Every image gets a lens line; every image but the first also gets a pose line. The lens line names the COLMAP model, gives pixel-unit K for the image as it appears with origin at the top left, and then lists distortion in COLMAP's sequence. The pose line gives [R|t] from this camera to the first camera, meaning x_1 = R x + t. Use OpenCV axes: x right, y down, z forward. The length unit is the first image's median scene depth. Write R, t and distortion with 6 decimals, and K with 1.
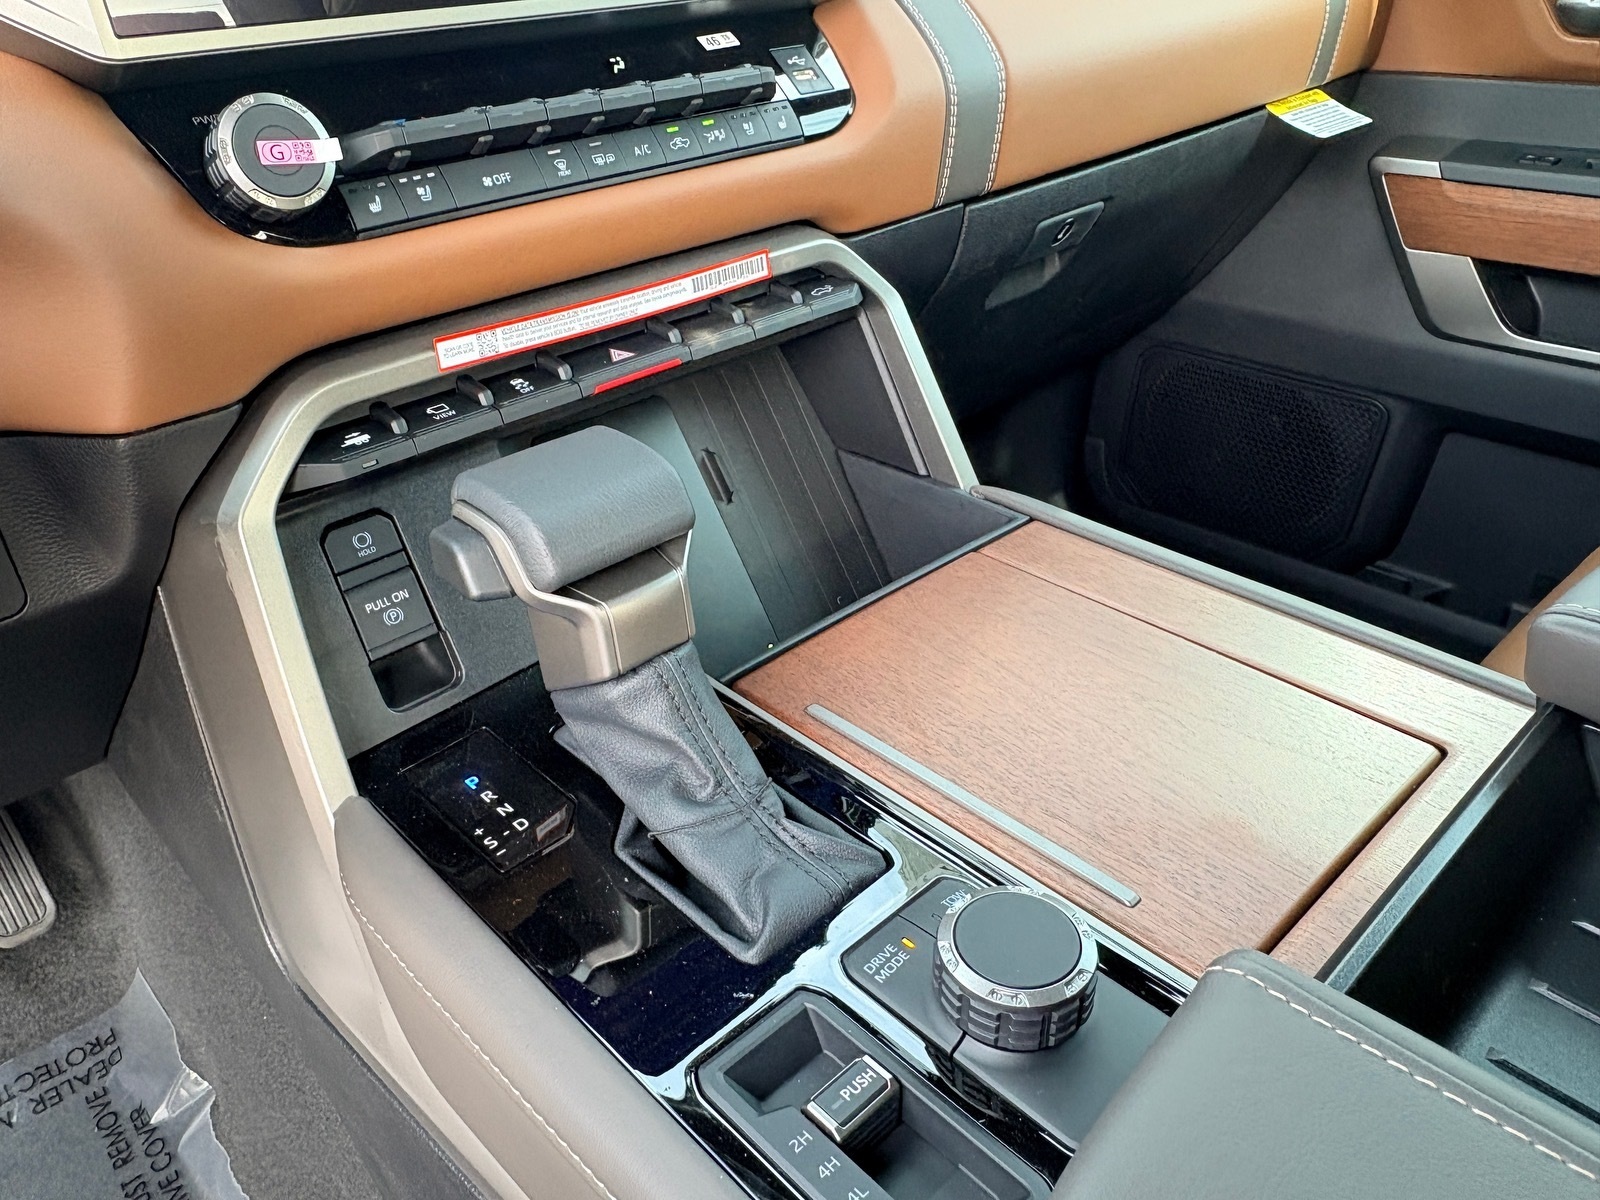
lens RADIAL K [[1179.2, 0, 766.6], [0, 1179.2, 573.9], [0, 0, 1]] dist [0.008276, -0.004094]
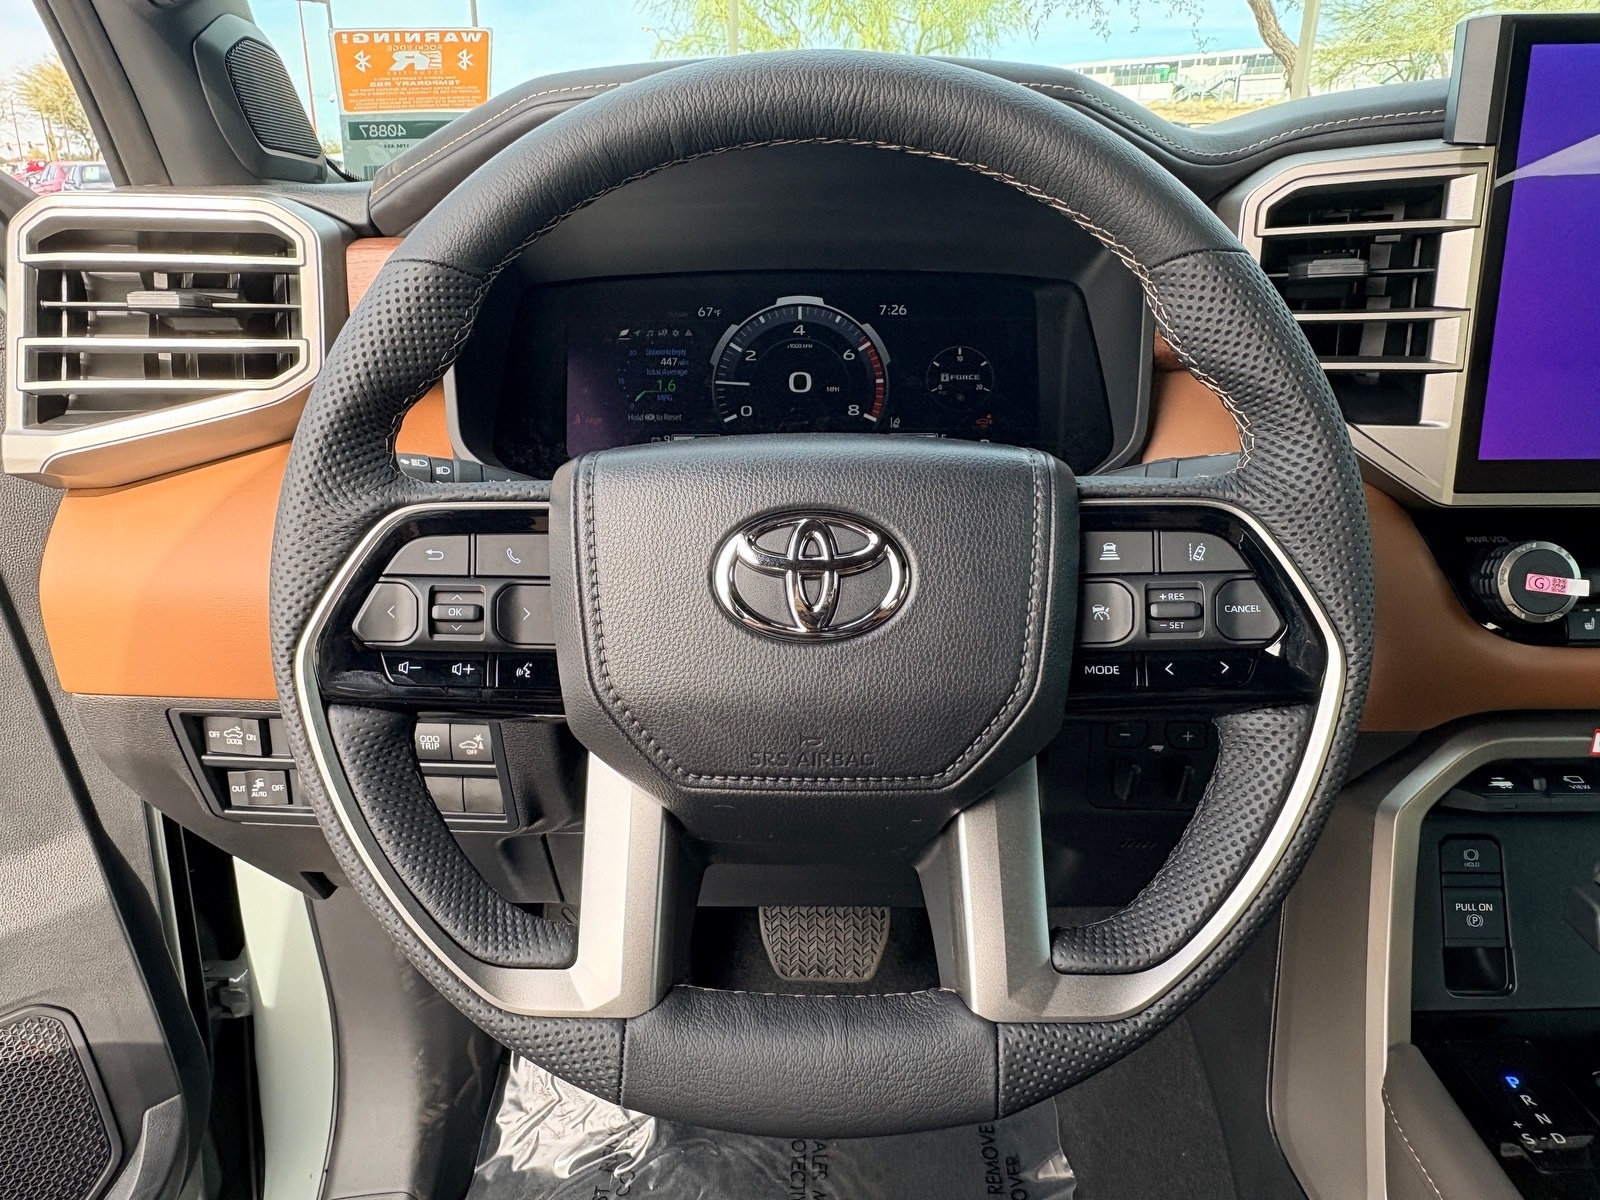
lens RADIAL K [[1114.7, 0, 788.7], [0, 1114.7, 593.0], [0, 0, 1]] dist [-0.003102, -0.005468]
pose [[0.712020, 0.256407, -0.653668, -0.152314], [-0.359928, 0.932611, -0.026233, 0.004725], [0.602892, 0.253952, 0.756326, -0.422211]]
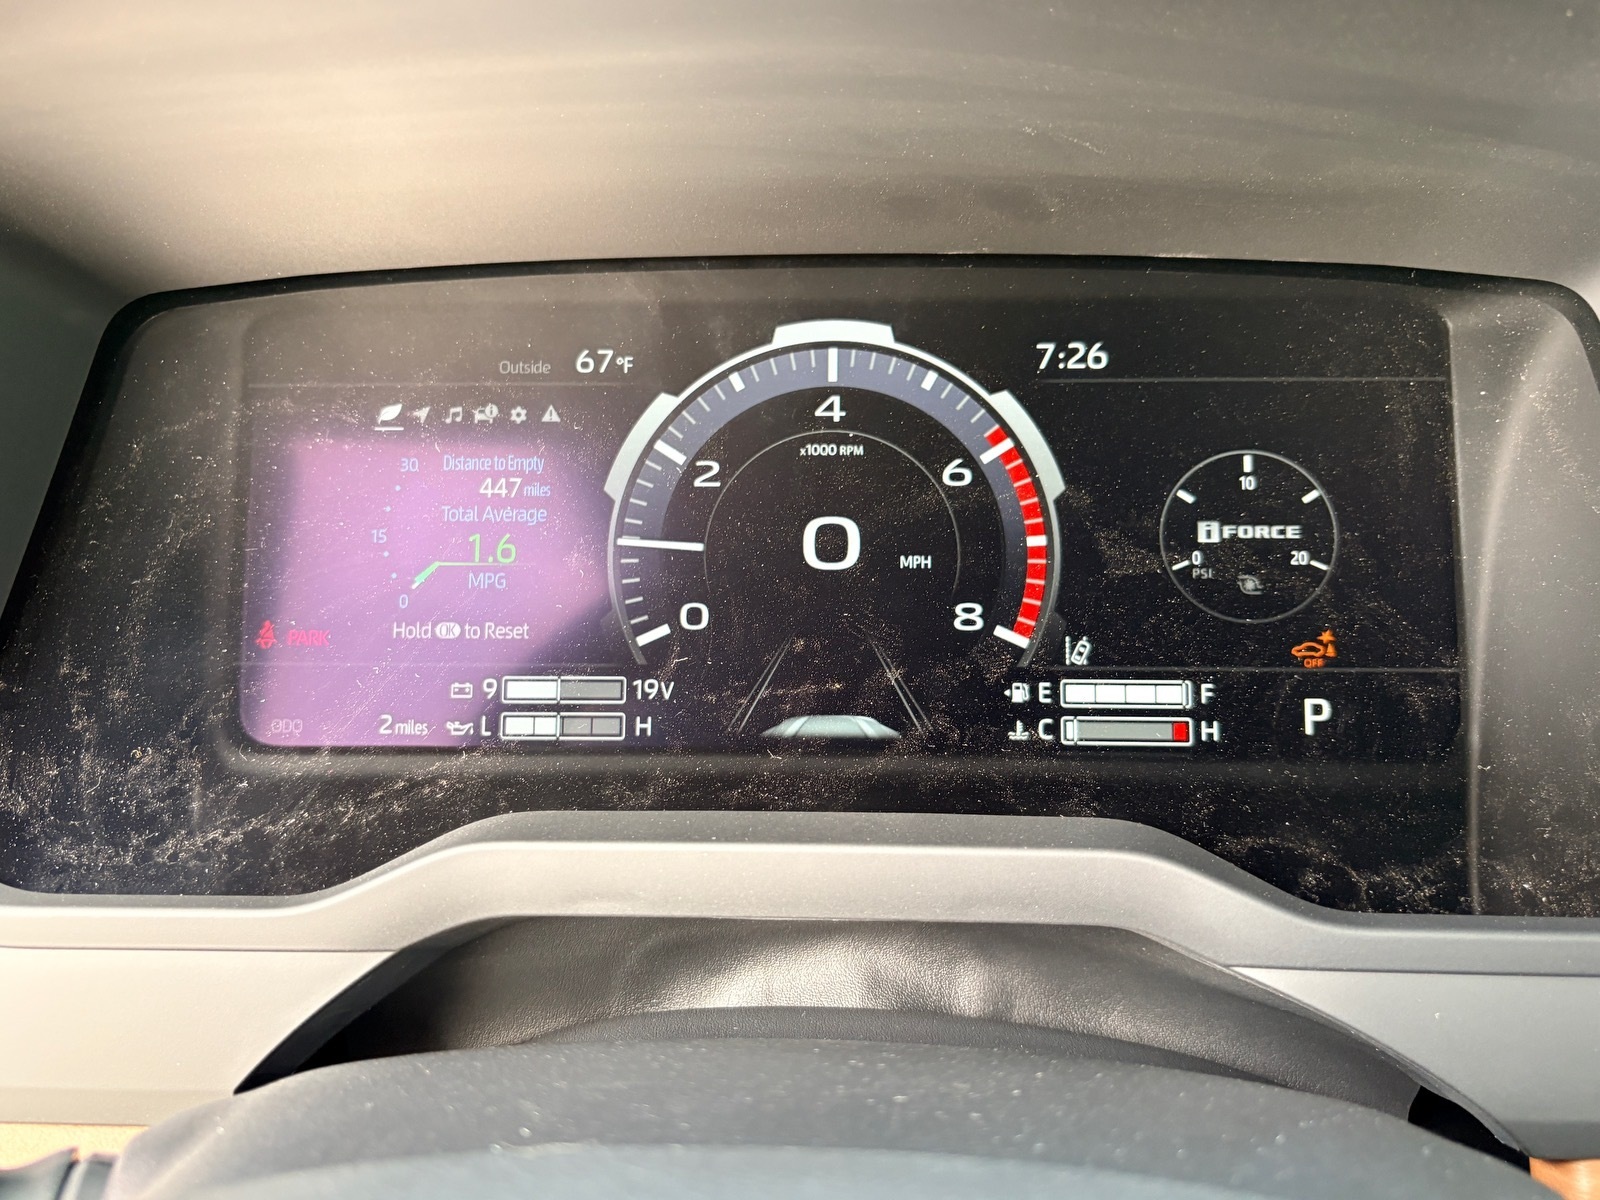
lens RADIAL K [[1310.4, 0, 805.5], [0, 1310.4, 604.0], [0, 0, 1]] dist [0.076254, -0.004893]
pose [[0.691630, 0.253584, -0.676271, -0.711066], [-0.365620, 0.930427, -0.025037, -0.244652], [0.622872, 0.264575, 0.736227, 0.123497]]
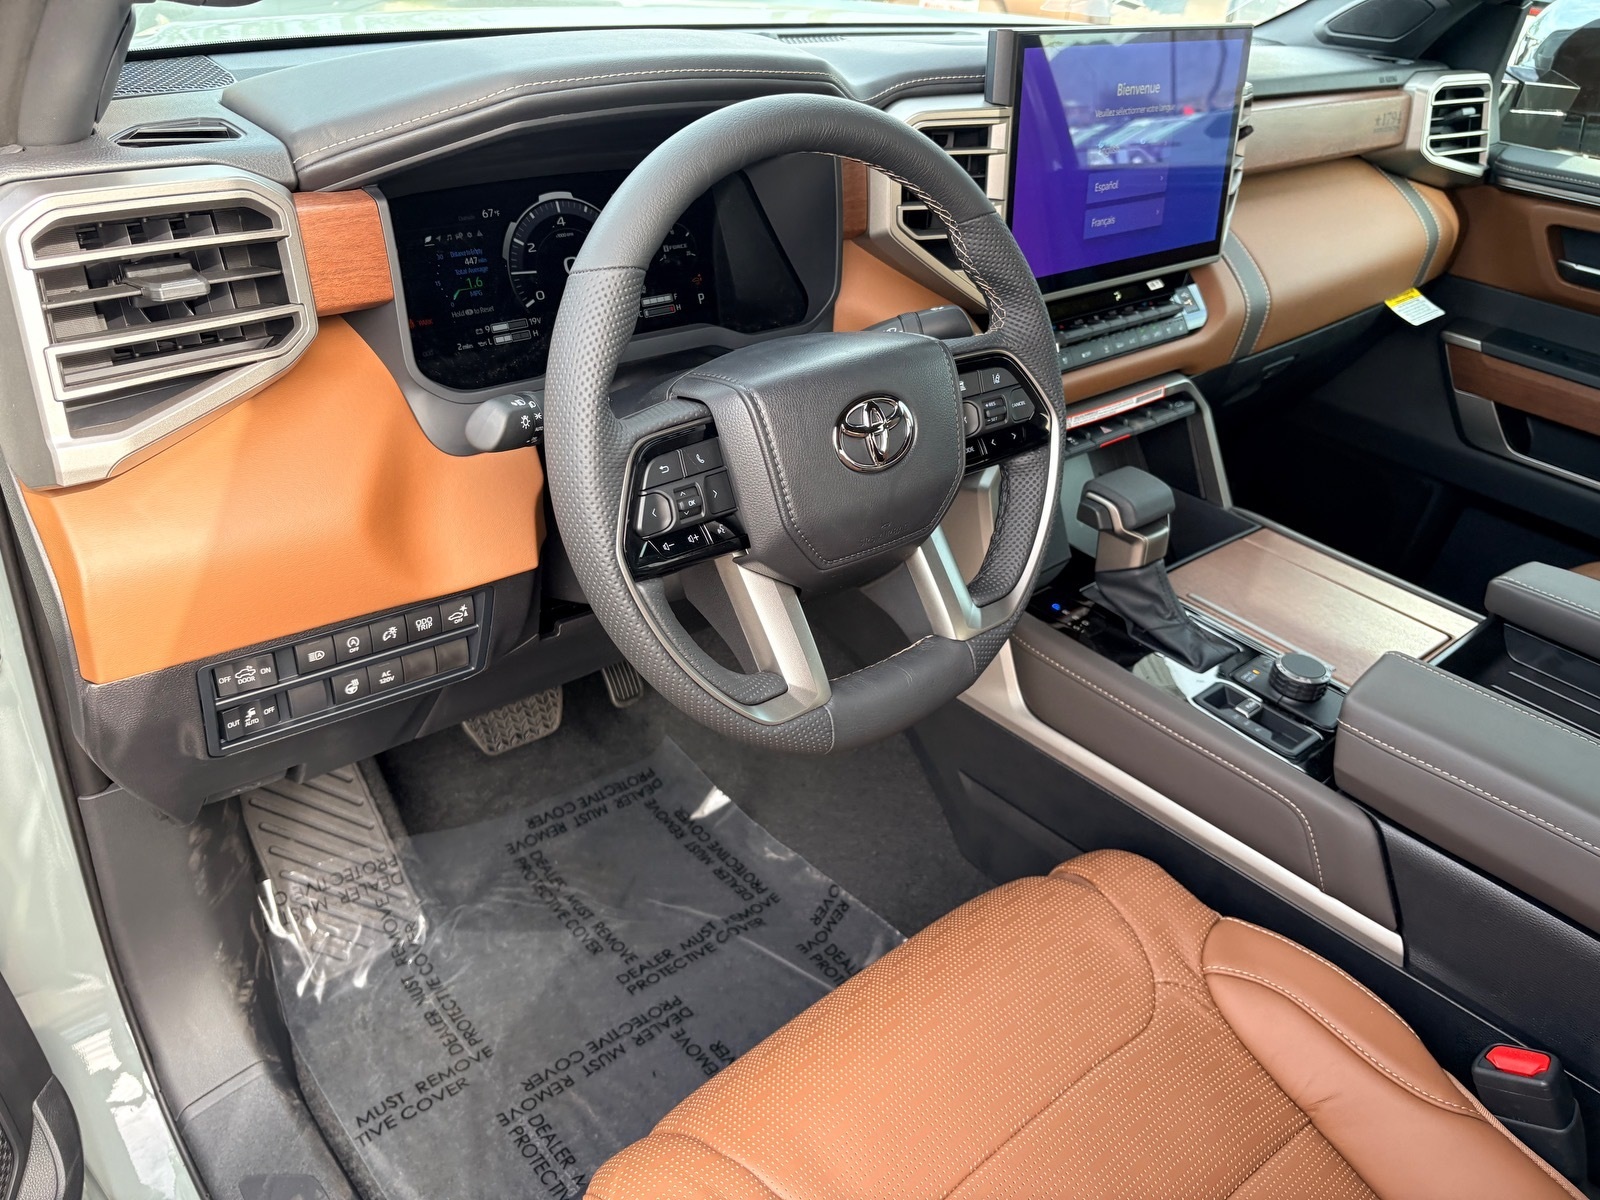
lens RADIAL K [[1219.3, 0, 803.4], [0, 1219.3, 589.8], [0, 0, 1]] dist [0.013798, -0.012049]
pose [[0.993047, 0.111368, 0.038145, -0.808541], [-0.111949, 0.993623, 0.013435, 0.156660], [-0.036405, -0.017611, 0.999182, -1.377497]]
